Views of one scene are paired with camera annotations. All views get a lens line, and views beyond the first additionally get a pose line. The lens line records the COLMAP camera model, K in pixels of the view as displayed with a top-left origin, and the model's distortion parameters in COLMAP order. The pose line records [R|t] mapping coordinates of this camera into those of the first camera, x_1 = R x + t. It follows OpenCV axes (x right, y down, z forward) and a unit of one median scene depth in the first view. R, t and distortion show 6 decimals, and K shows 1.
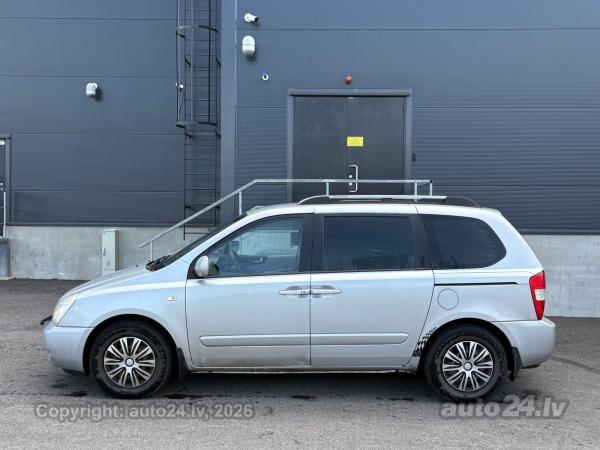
lens RADIAL K [[598.0, 0, 300.0], [0, 598.0, 225.0], [0, 0, 1]] dist [0.054258, -0.016243]
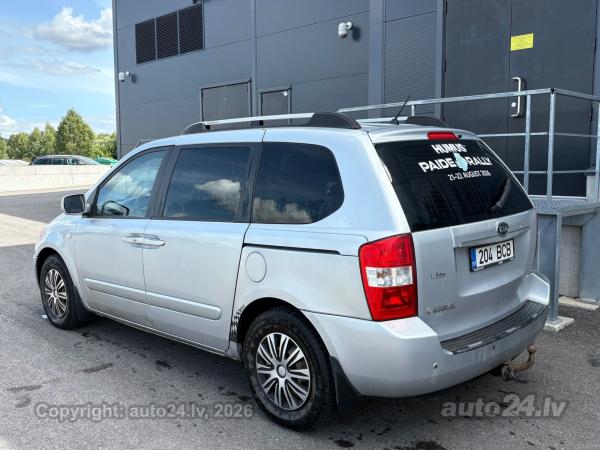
lens RADIAL K [[598.0, 0, 300.0], [0, 598.0, 225.0], [0, 0, 1]] dist [0.054258, -0.016243]
pose [[0.714989, 0.060245, -0.696536, 0.722556], [0.001507, 0.996145, 0.087706, 0.017216], [0.699135, -0.063758, 0.712142, 0.543779]]
